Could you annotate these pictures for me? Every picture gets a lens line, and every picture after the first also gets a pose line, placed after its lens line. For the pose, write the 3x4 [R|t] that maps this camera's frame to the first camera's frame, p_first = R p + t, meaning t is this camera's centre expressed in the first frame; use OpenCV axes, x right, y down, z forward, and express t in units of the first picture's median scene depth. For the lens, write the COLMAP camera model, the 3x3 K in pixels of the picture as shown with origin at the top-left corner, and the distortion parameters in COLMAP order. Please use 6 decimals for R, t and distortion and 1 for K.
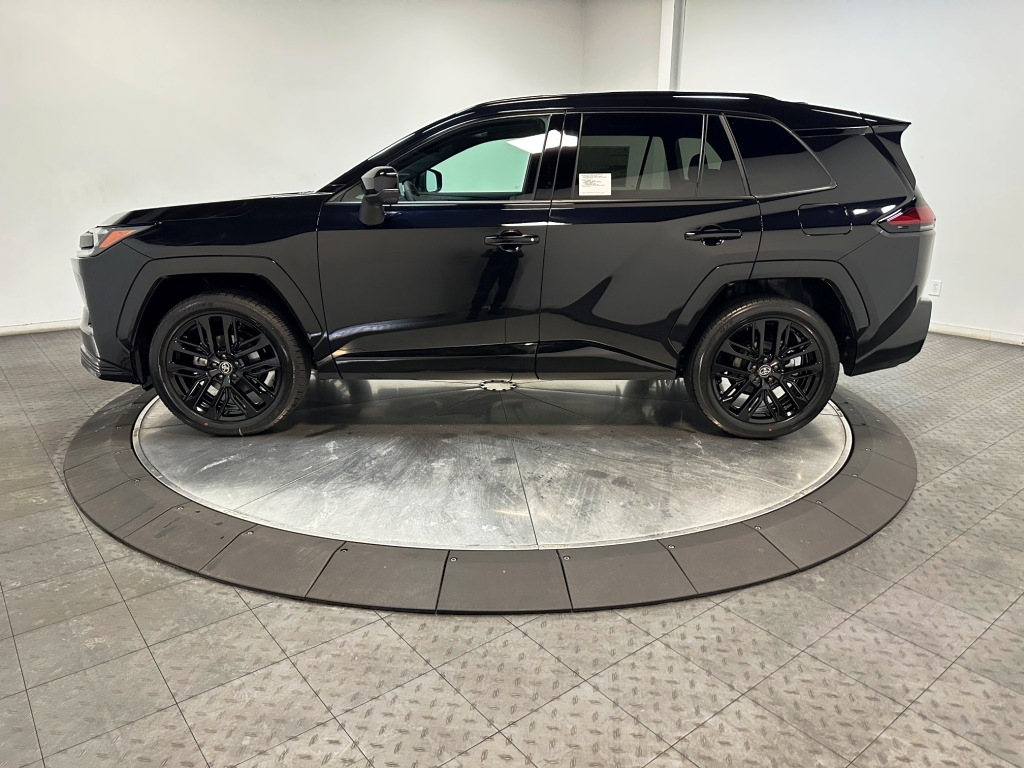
lens RADIAL K [[810.8, 0, 512.0], [0, 810.8, 384.0], [0, 0, 1]] dist [-0.042254, -0.000914]
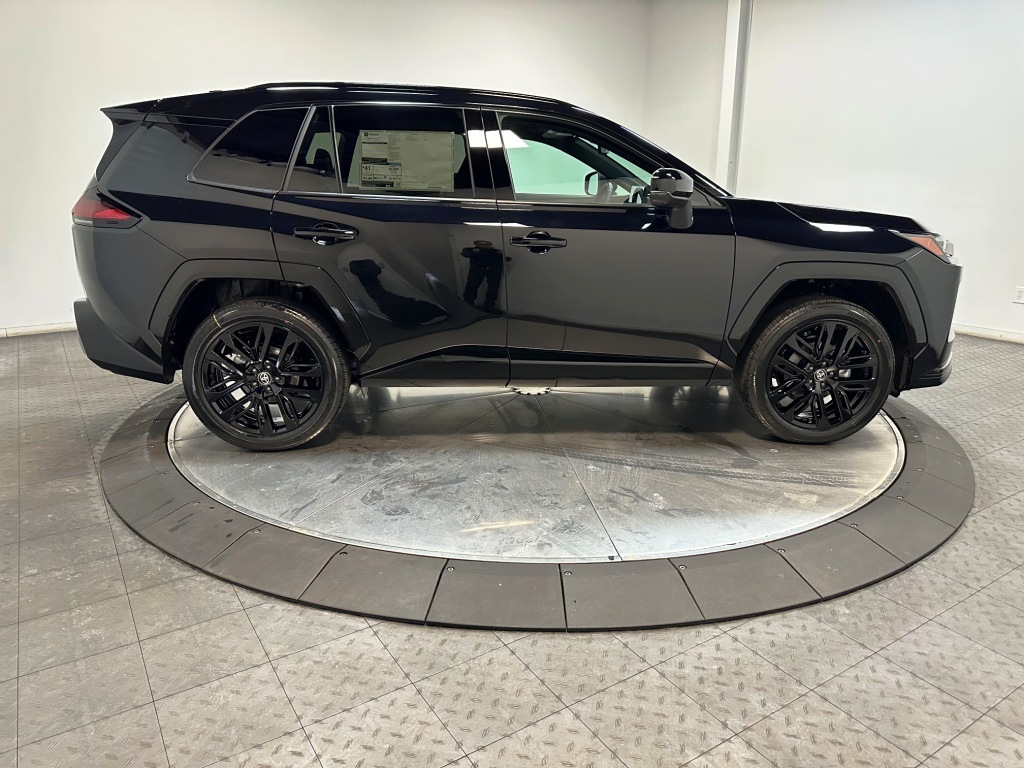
lens RADIAL K [[810.8, 0, 512.0], [0, 810.8, 384.0], [0, 0, 1]] dist [-0.042254, -0.000914]
pose [[0.993481, 0.024765, -0.111272, 0.111881], [-0.025192, 0.999680, -0.002433, -0.002632], [0.111176, 0.005220, 0.993787, 0.056737]]
